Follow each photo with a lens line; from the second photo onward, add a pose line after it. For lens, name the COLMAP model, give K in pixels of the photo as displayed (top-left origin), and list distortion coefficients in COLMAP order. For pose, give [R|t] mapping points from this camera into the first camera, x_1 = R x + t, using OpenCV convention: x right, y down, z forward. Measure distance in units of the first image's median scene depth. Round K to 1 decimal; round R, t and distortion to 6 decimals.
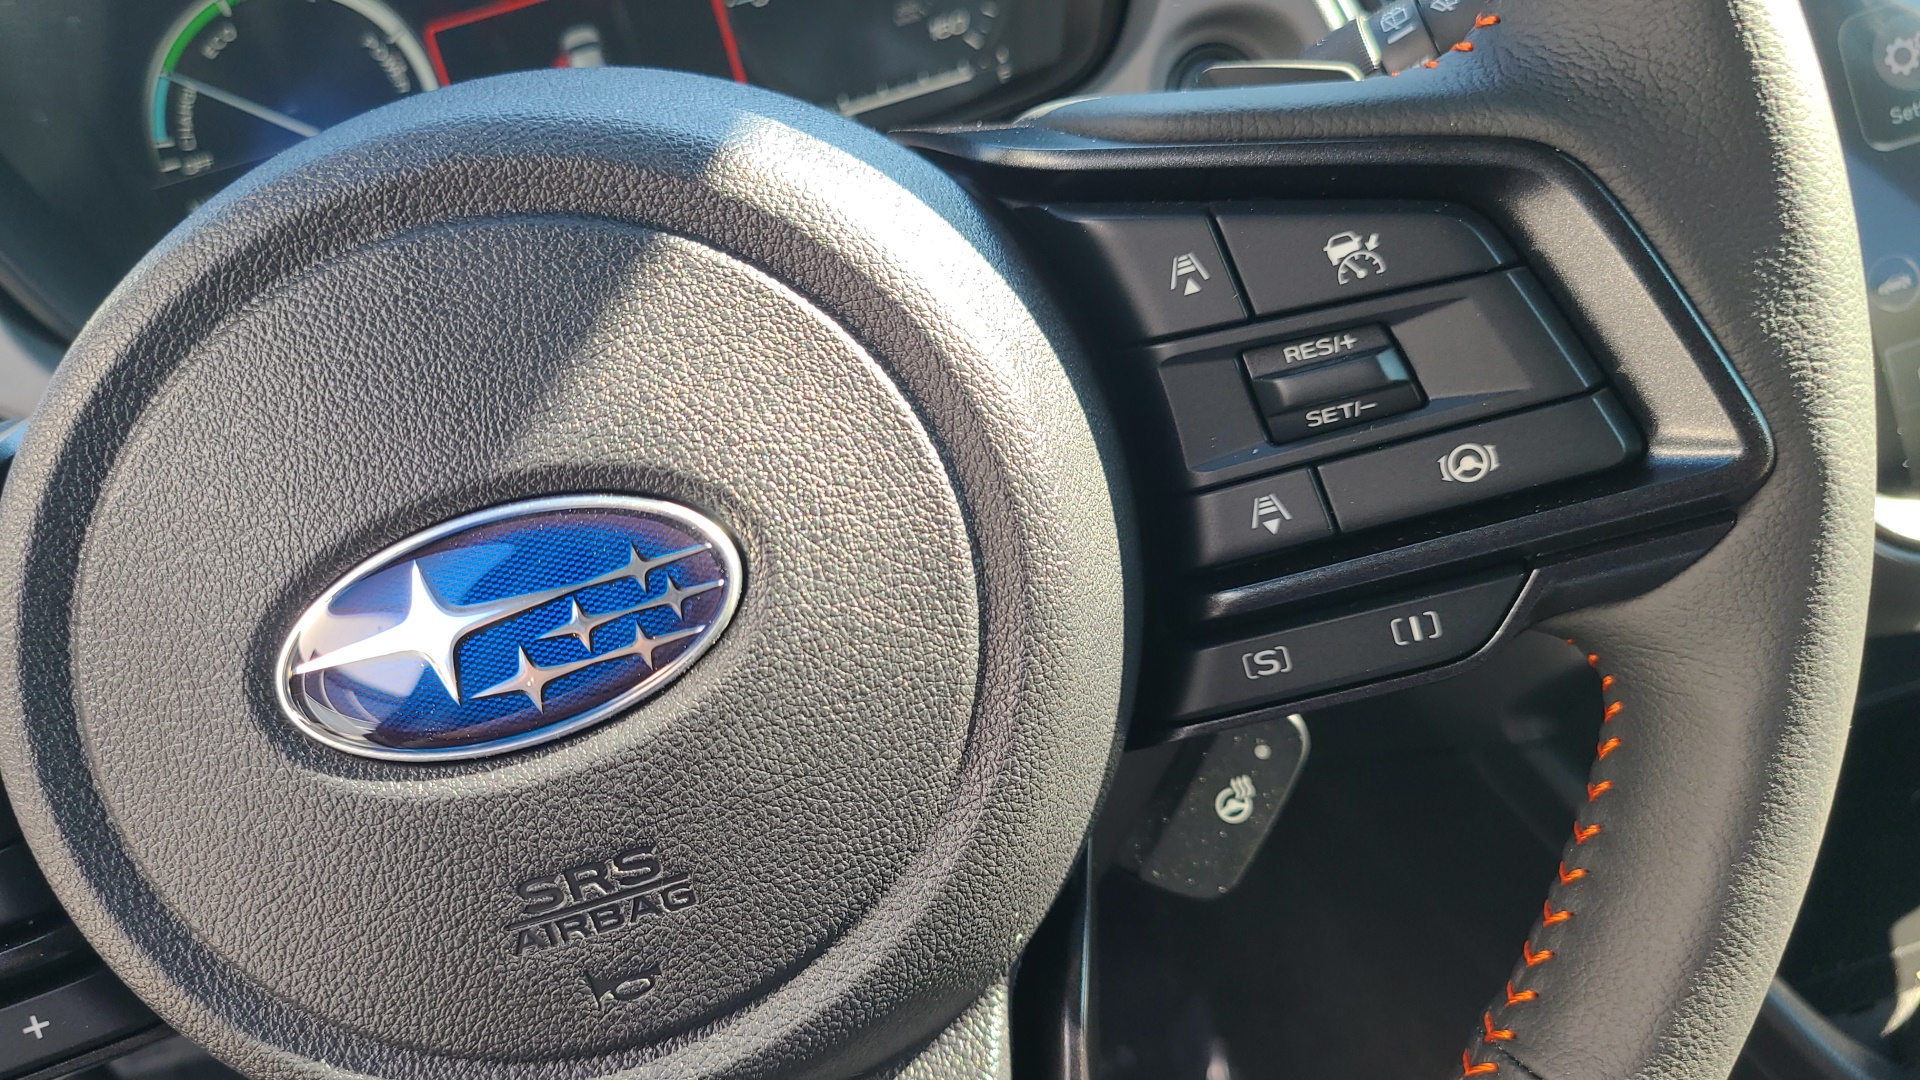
lens RADIAL K [[1460.8, 0, 906.4], [0, 1460.8, 544.2], [0, 0, 1]] dist [0.040481, -0.026461]
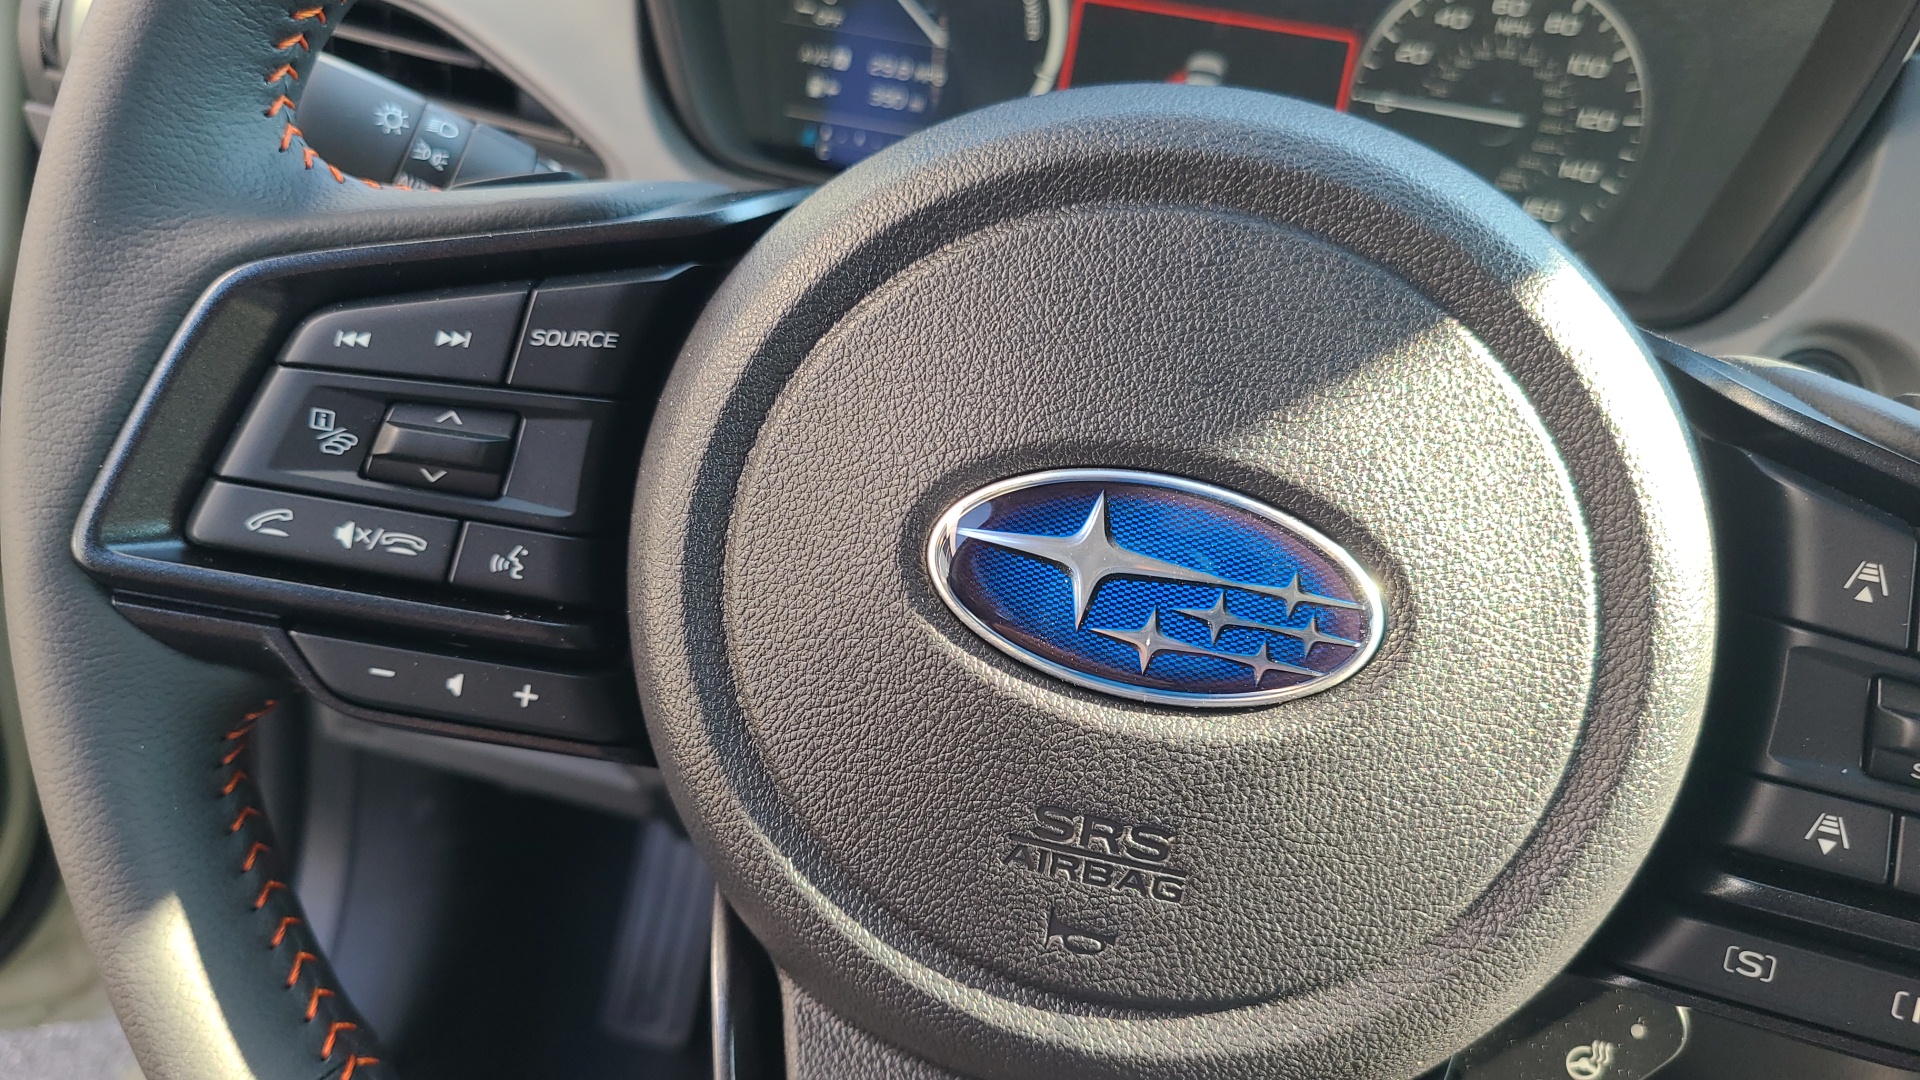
lens RADIAL K [[1460.8, 0, 952.1], [0, 1460.8, 549.9], [0, 0, 1]] dist [0.040481, -0.026461]
pose [[0.879462, 0.465618, -0.098722, -0.297891], [-0.467841, 0.883812, 0.000707, 0.097246], [0.087581, 0.045564, 0.995115, -0.063122]]
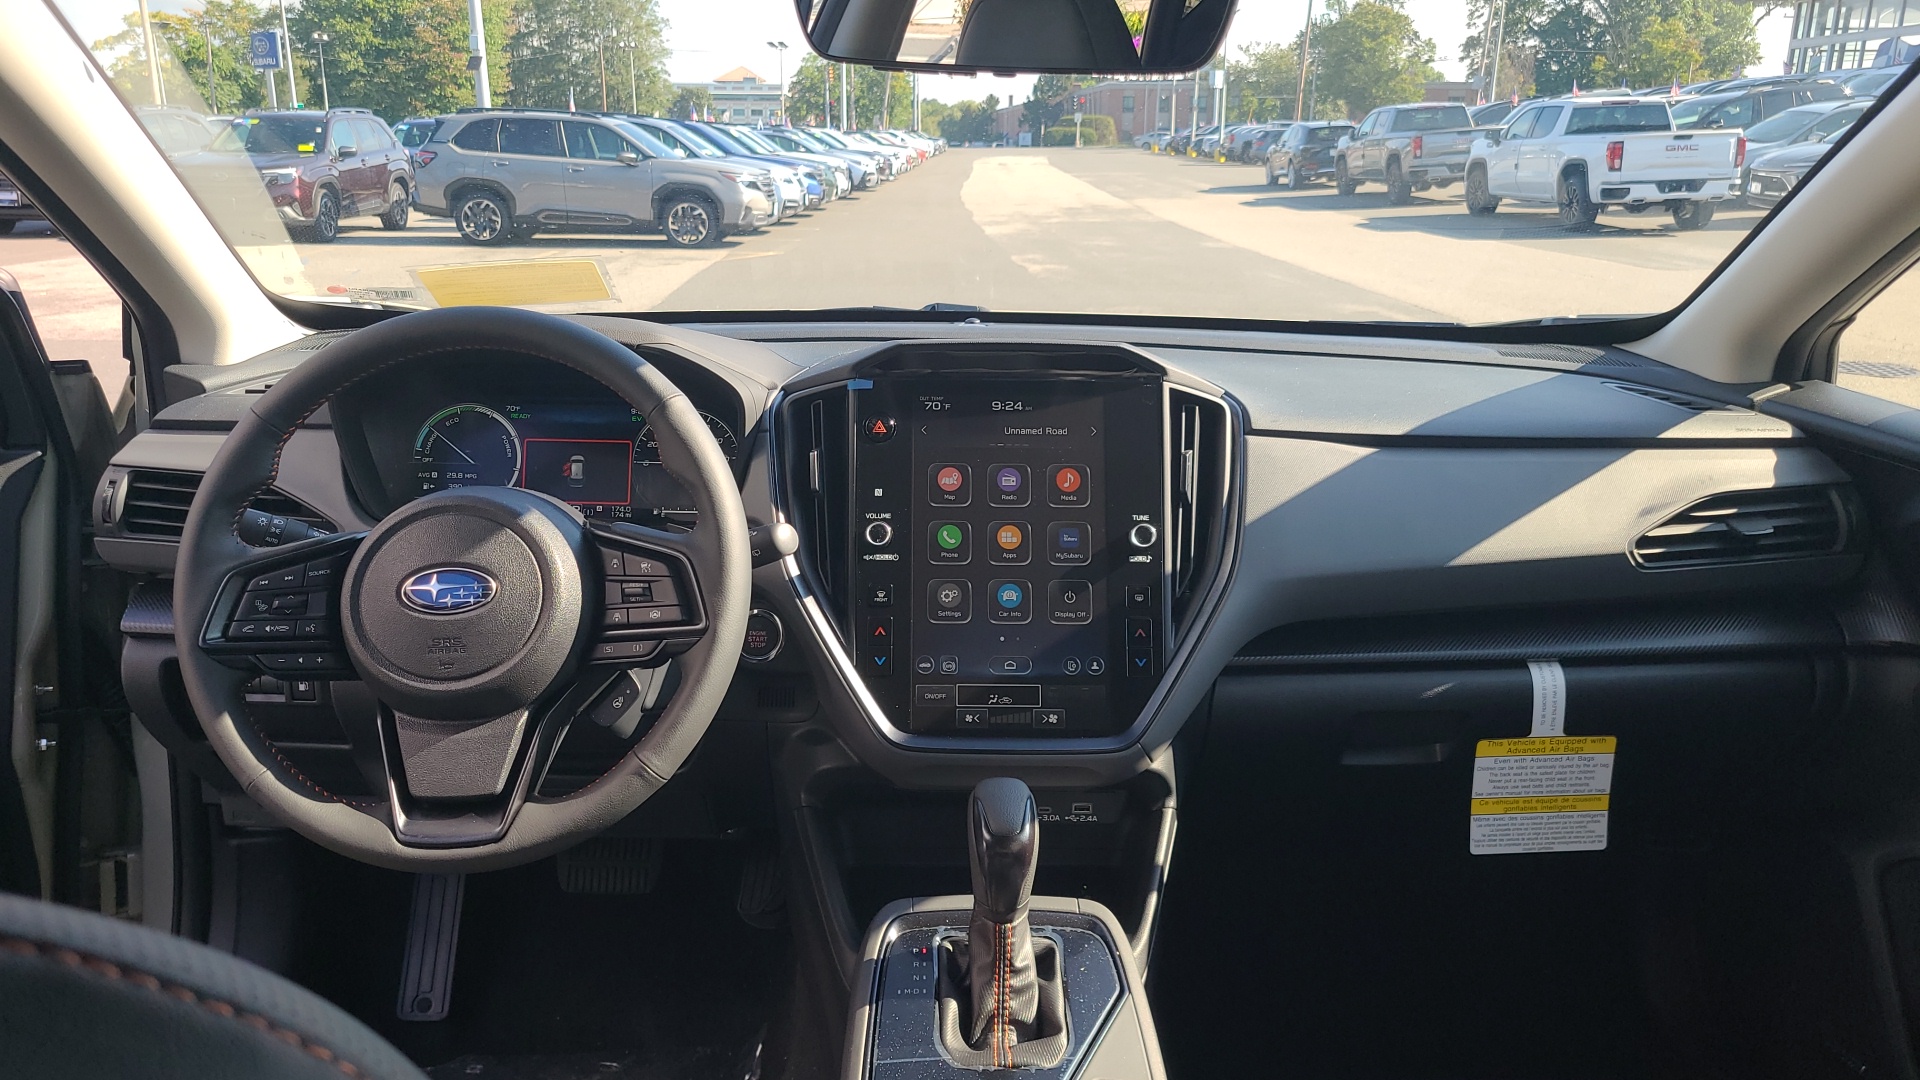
lens RADIAL K [[1460.8, 0, 965.7], [0, 1460.8, 534.9], [0, 0, 1]] dist [0.040481, -0.026461]
pose [[0.952680, 0.297544, -0.062201, 1.662854], [-0.303583, 0.920920, -0.244425, 0.566271], [-0.015445, 0.251742, 0.967671, -3.942410]]
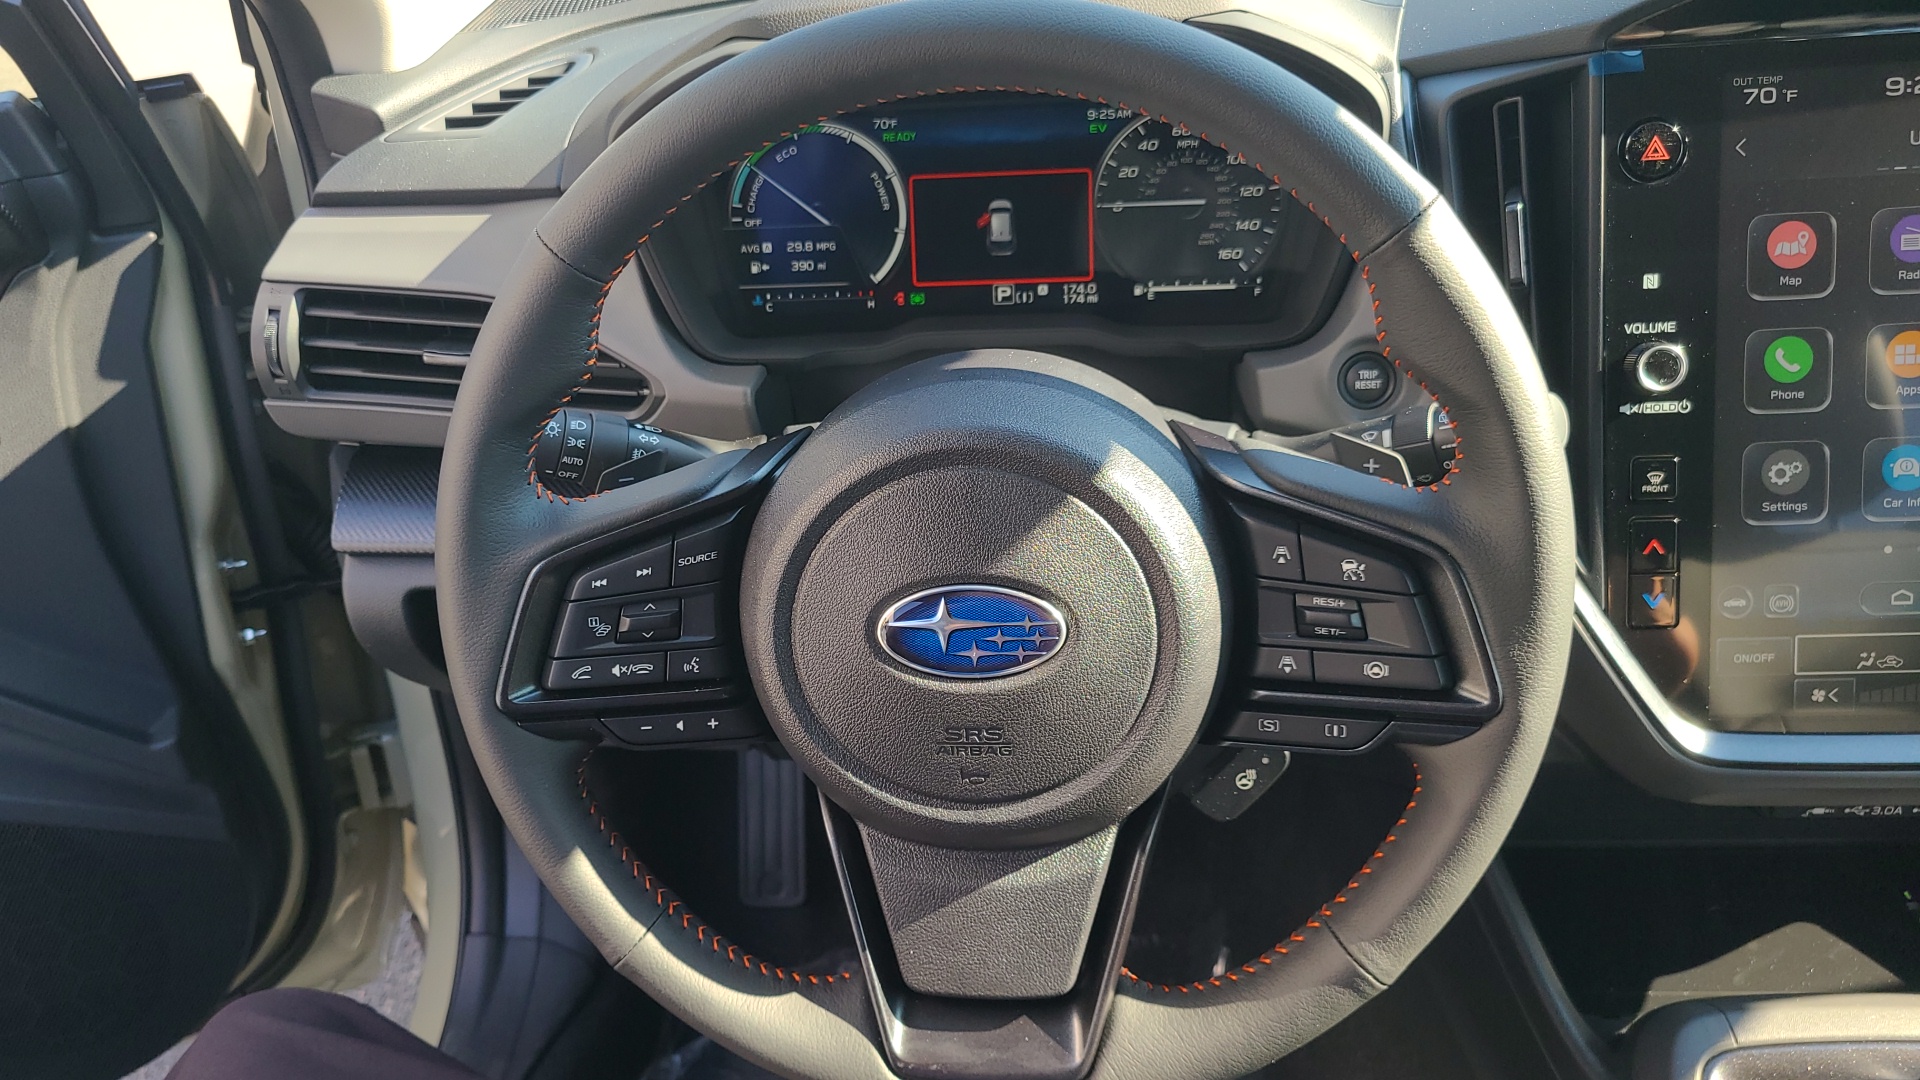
lens RADIAL K [[1460.8, 0, 932.3], [0, 1460.8, 509.9], [0, 0, 1]] dist [0.040481, -0.026461]
pose [[0.958707, 0.271492, -0.084690, -0.173694], [-0.266109, 0.961424, 0.069643, -0.295572], [0.100330, -0.044230, 0.993971, -1.471501]]
